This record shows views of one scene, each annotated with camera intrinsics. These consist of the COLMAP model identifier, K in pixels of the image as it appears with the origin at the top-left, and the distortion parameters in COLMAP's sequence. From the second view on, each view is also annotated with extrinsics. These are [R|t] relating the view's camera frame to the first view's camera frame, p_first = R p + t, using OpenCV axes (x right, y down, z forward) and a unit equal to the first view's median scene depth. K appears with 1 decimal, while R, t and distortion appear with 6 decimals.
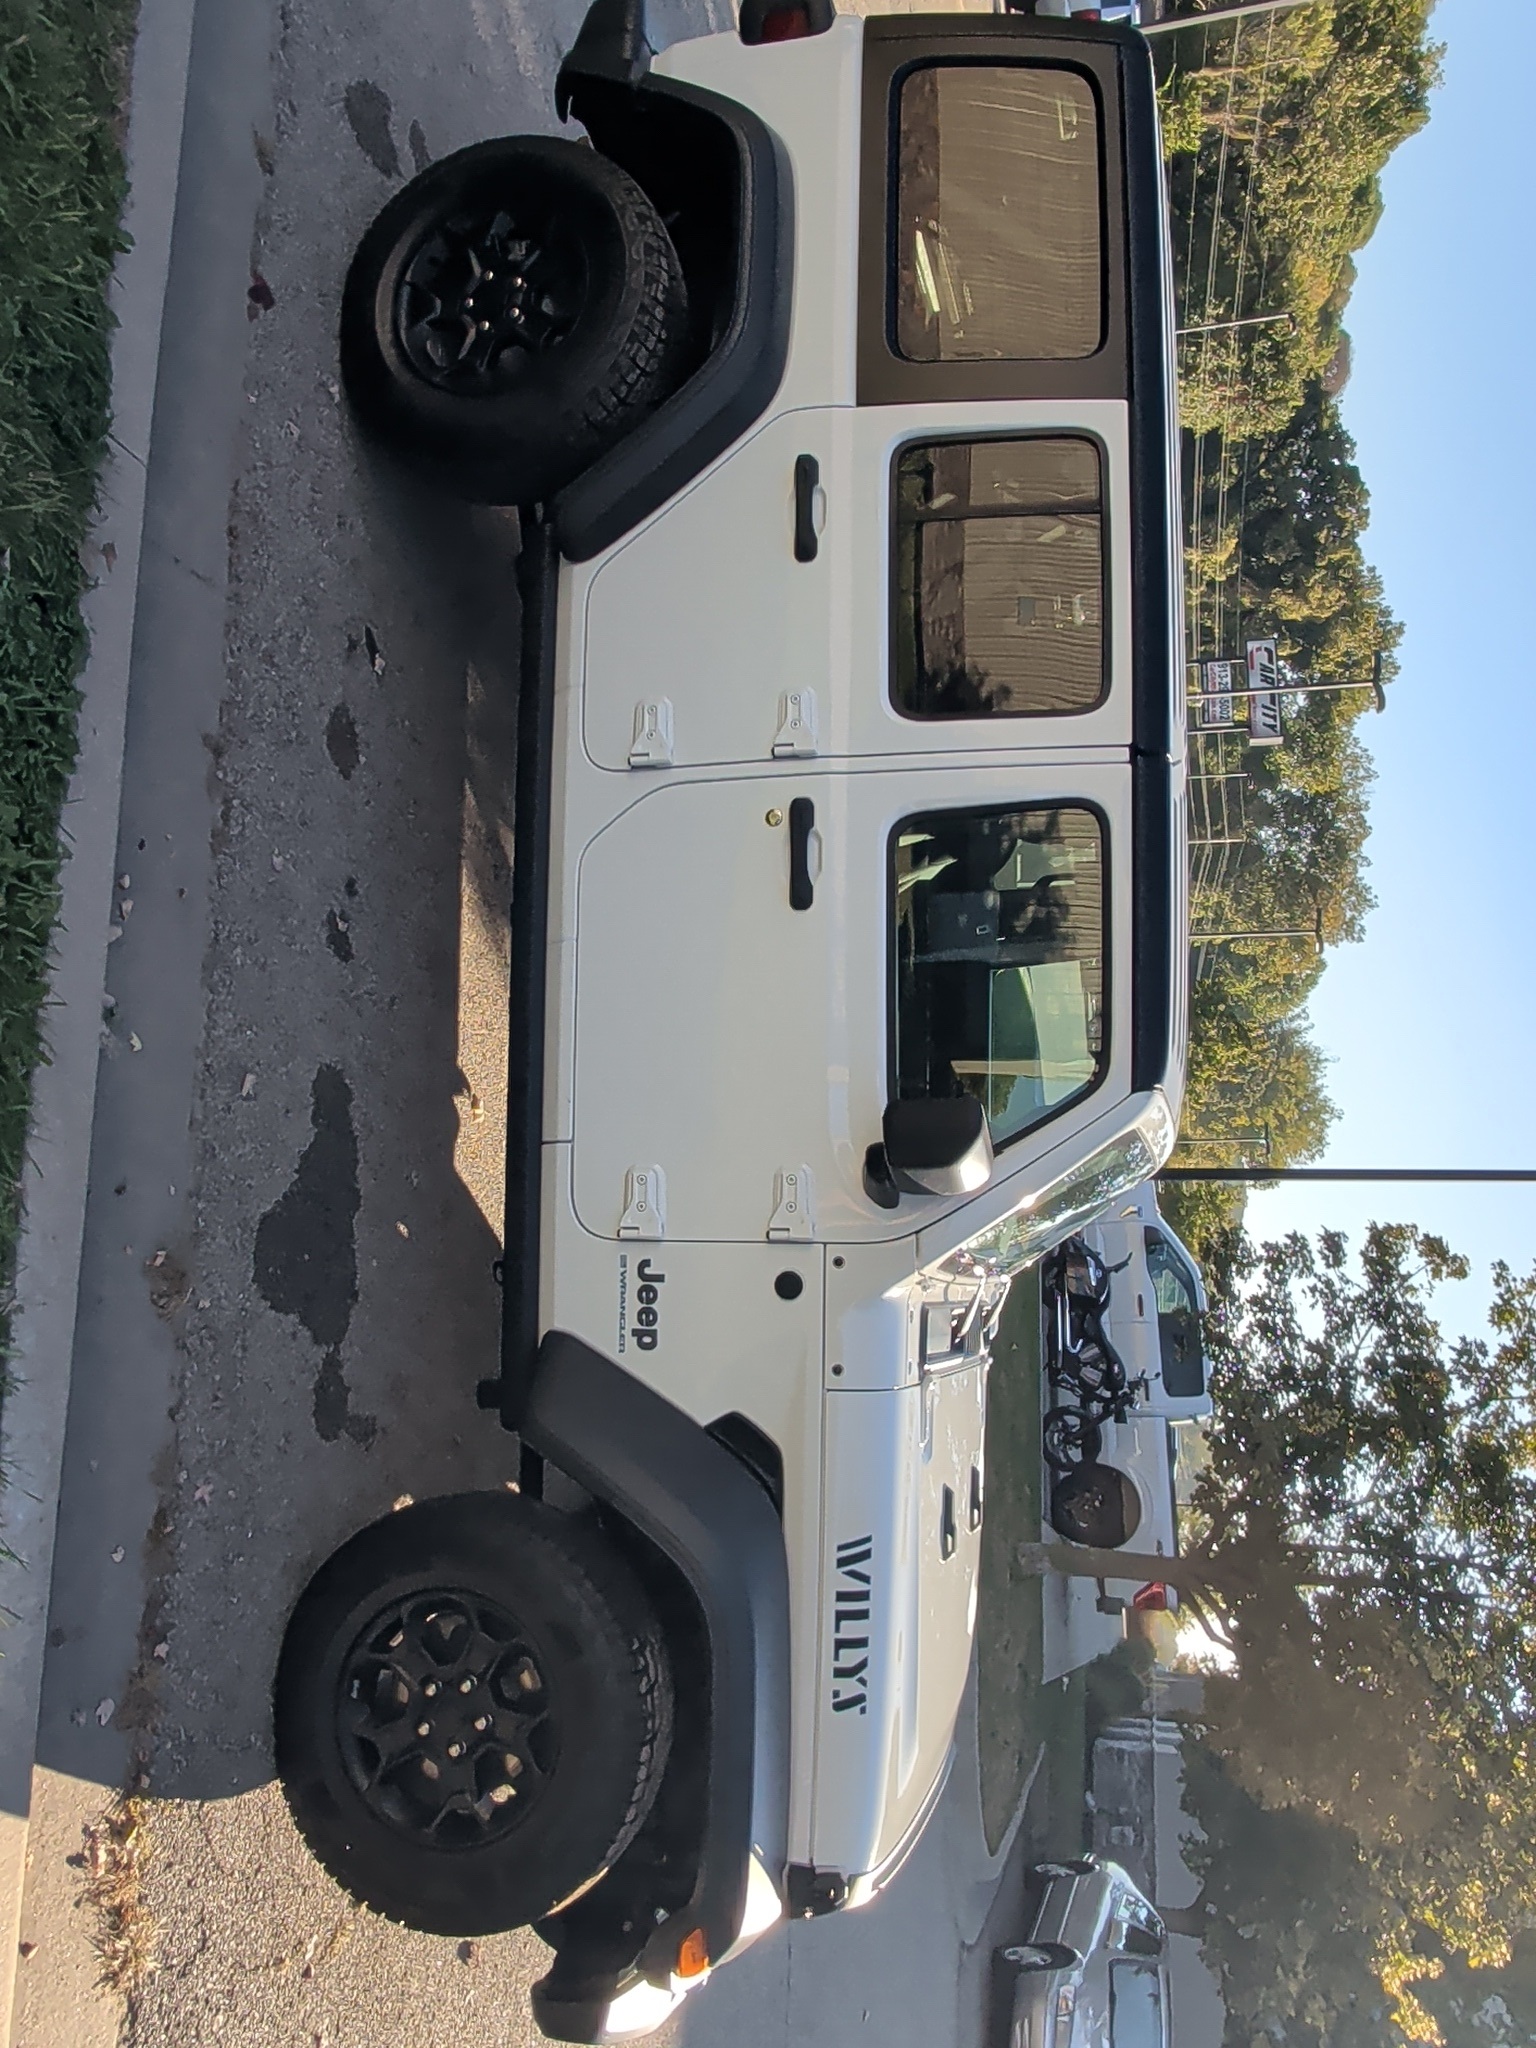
lens RADIAL K [[1575.6, 0, 760.1], [0, 1575.6, 1025.6], [0, 0, 1]] dist [-0.000168, -0.001534]
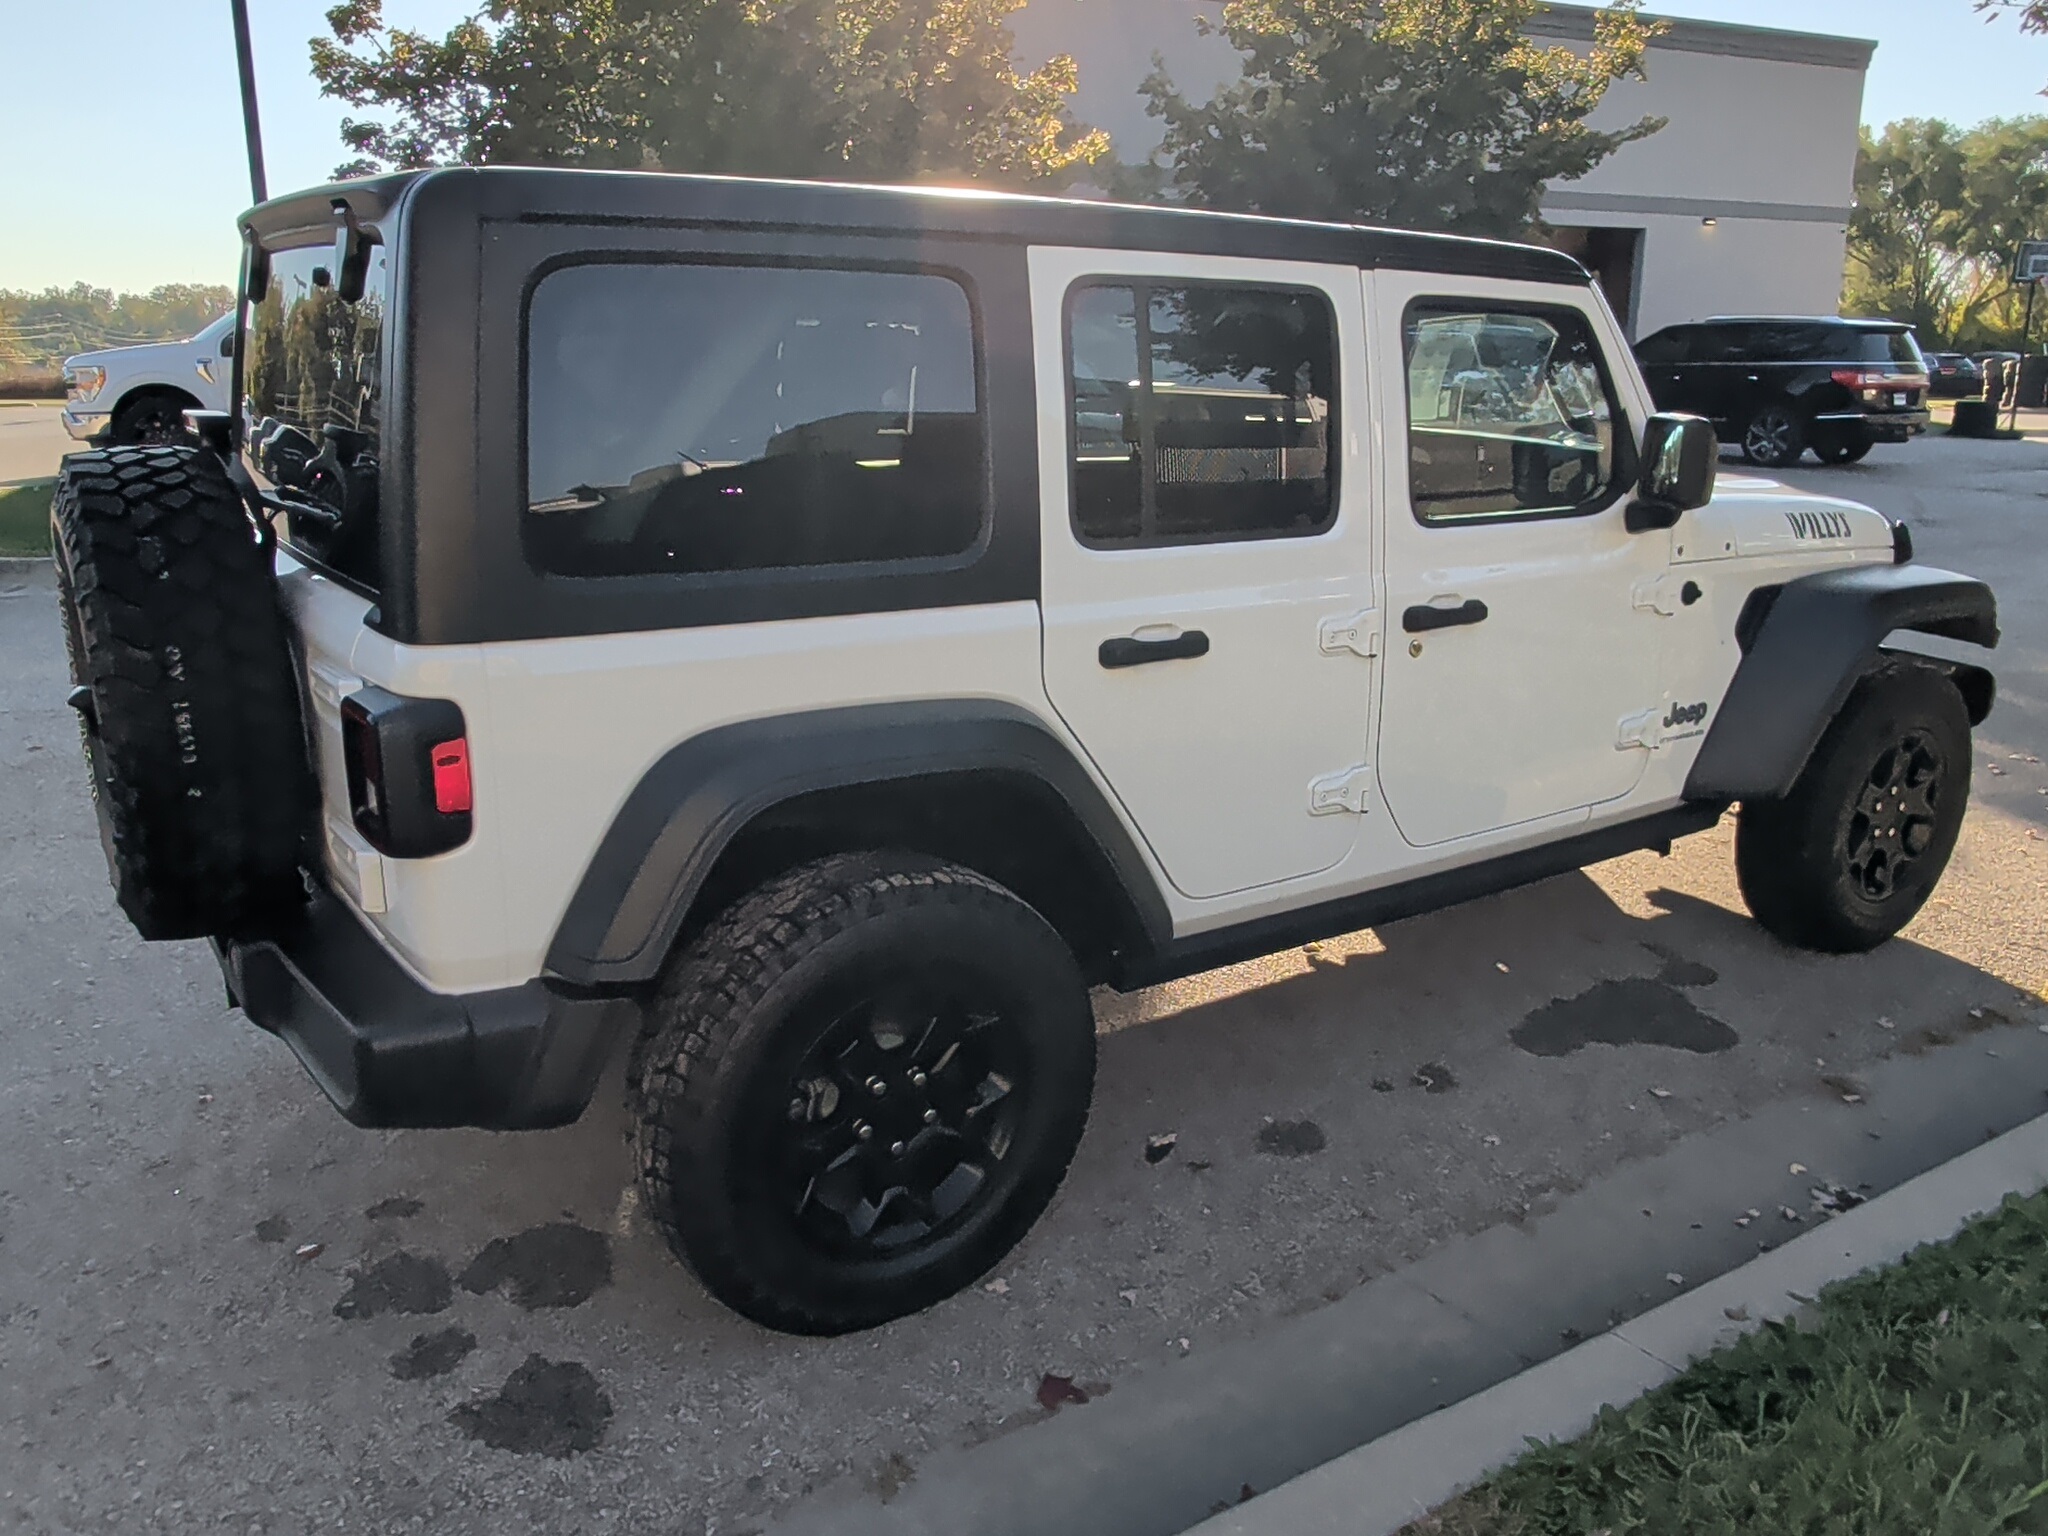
lens RADIAL K [[1570.7, 0, 1047.5], [0, 1570.7, 777.0], [0, 0, 1]] dist [0.002216, -0.004486]
pose [[-0.144835, -0.987703, -0.058872, 0.004919], [0.734425, -0.147185, 0.662538, -0.230840], [-0.663056, 0.052722, 0.746711, 0.106981]]
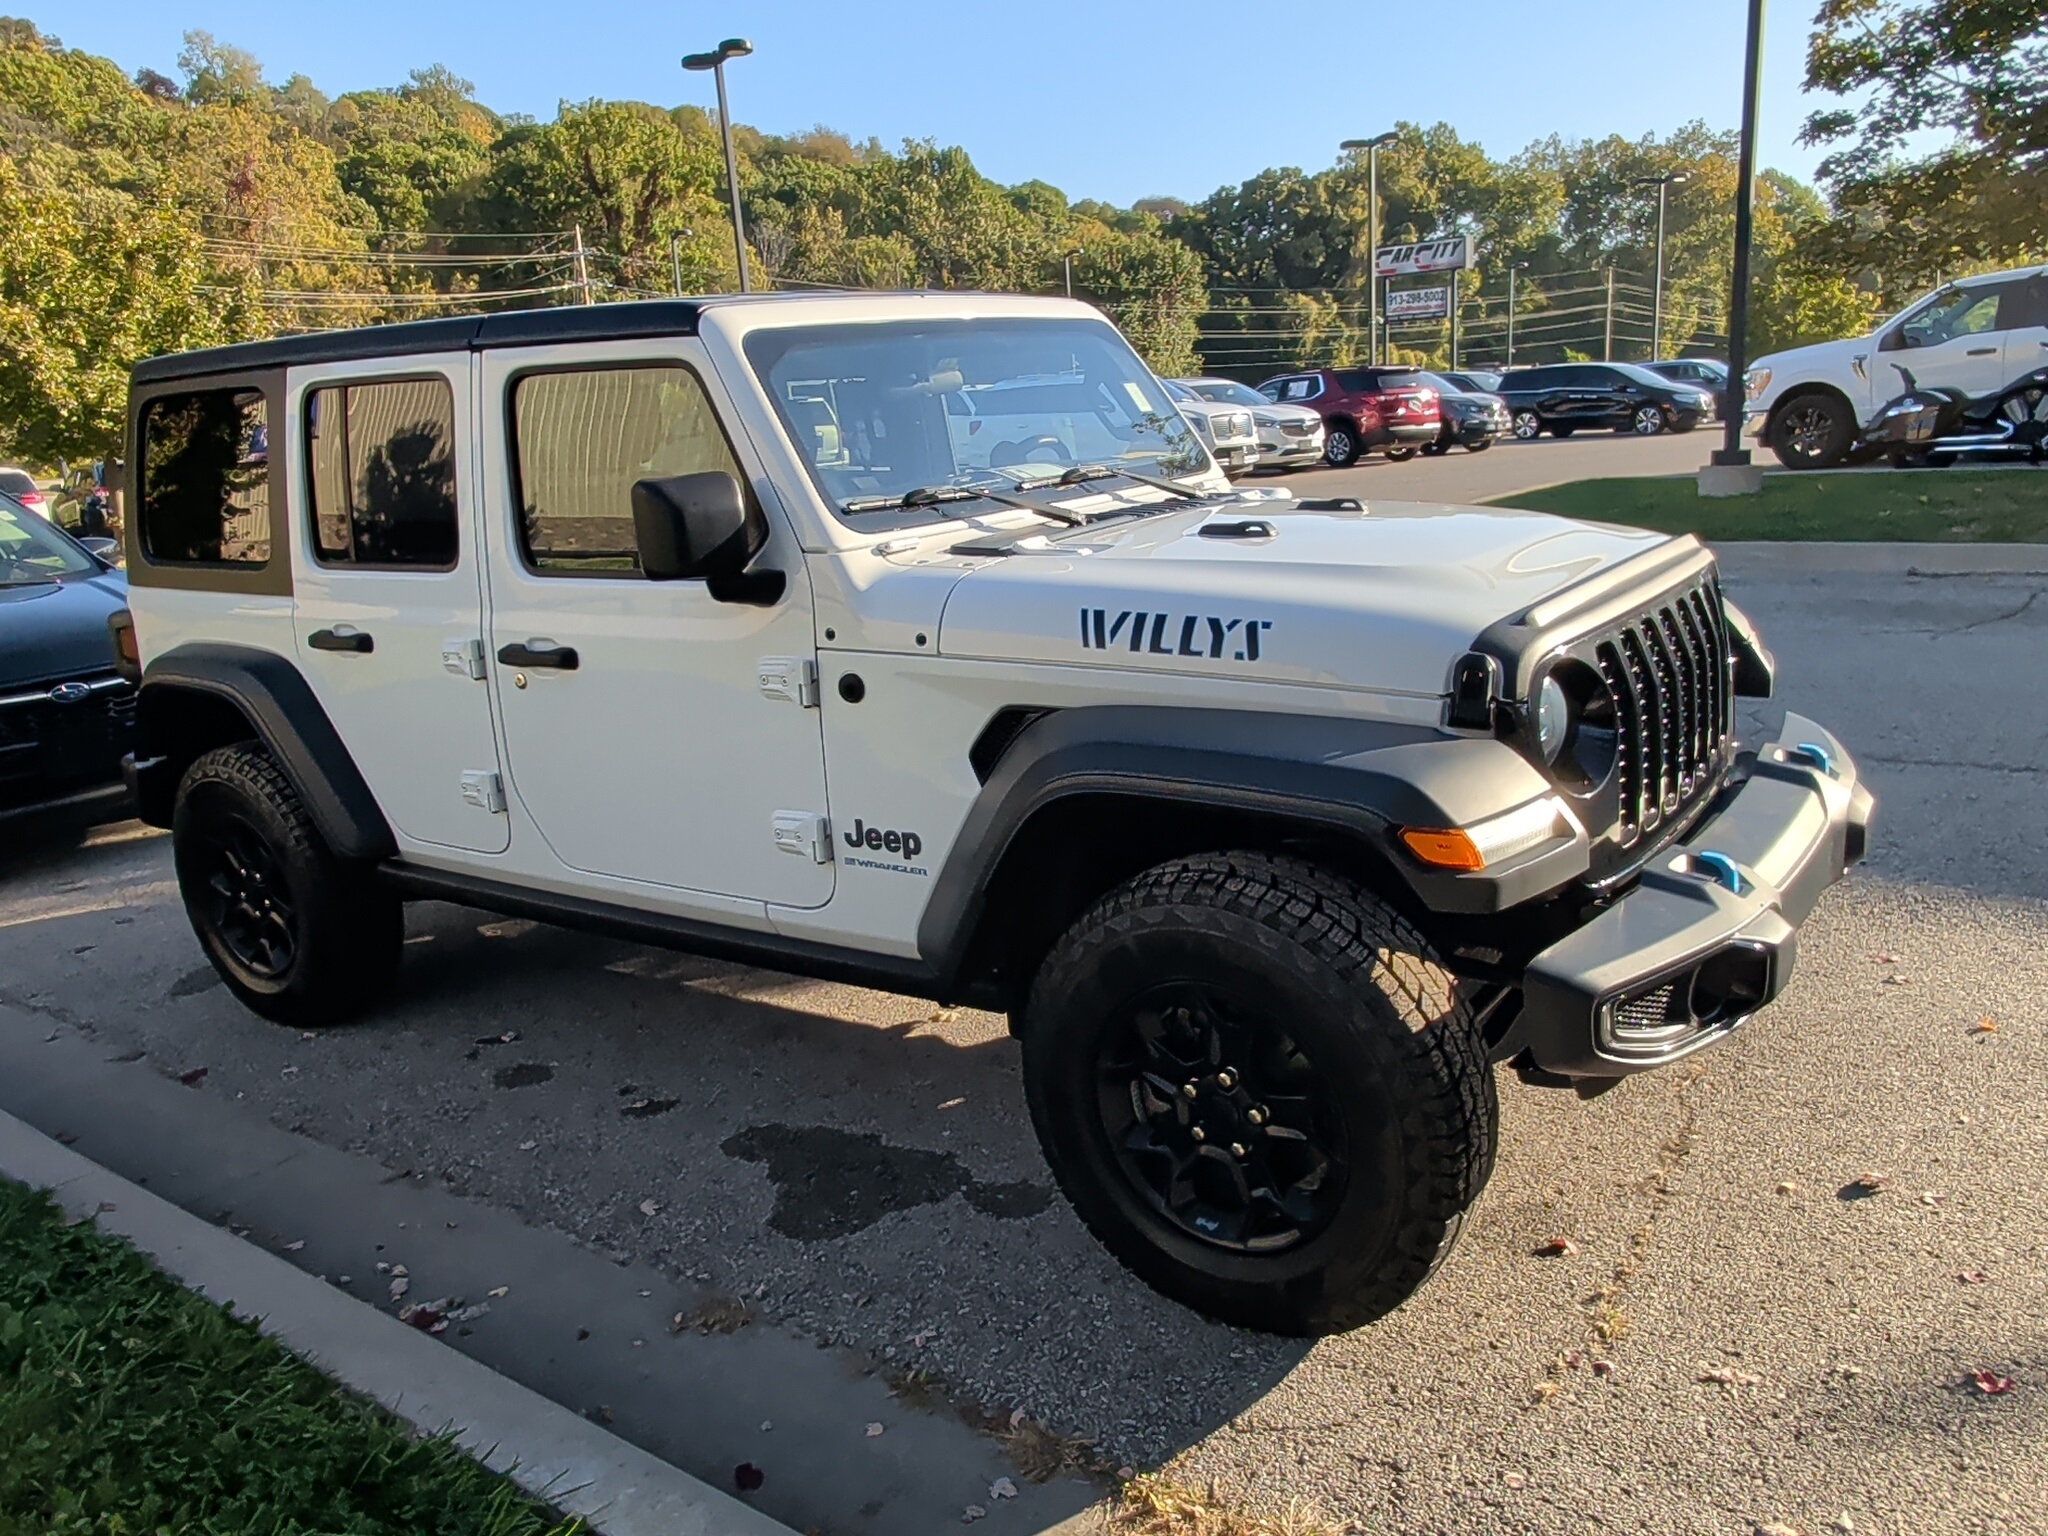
lens RADIAL K [[1570.7, 0, 1047.5], [0, 1570.7, 777.0], [0, 0, 1]] dist [0.002216, -0.004486]
pose [[0.074949, -0.996886, -0.024517, -0.000764], [0.894716, 0.078083, -0.439758, 0.163866], [0.440302, 0.011024, 0.897782, 0.047271]]
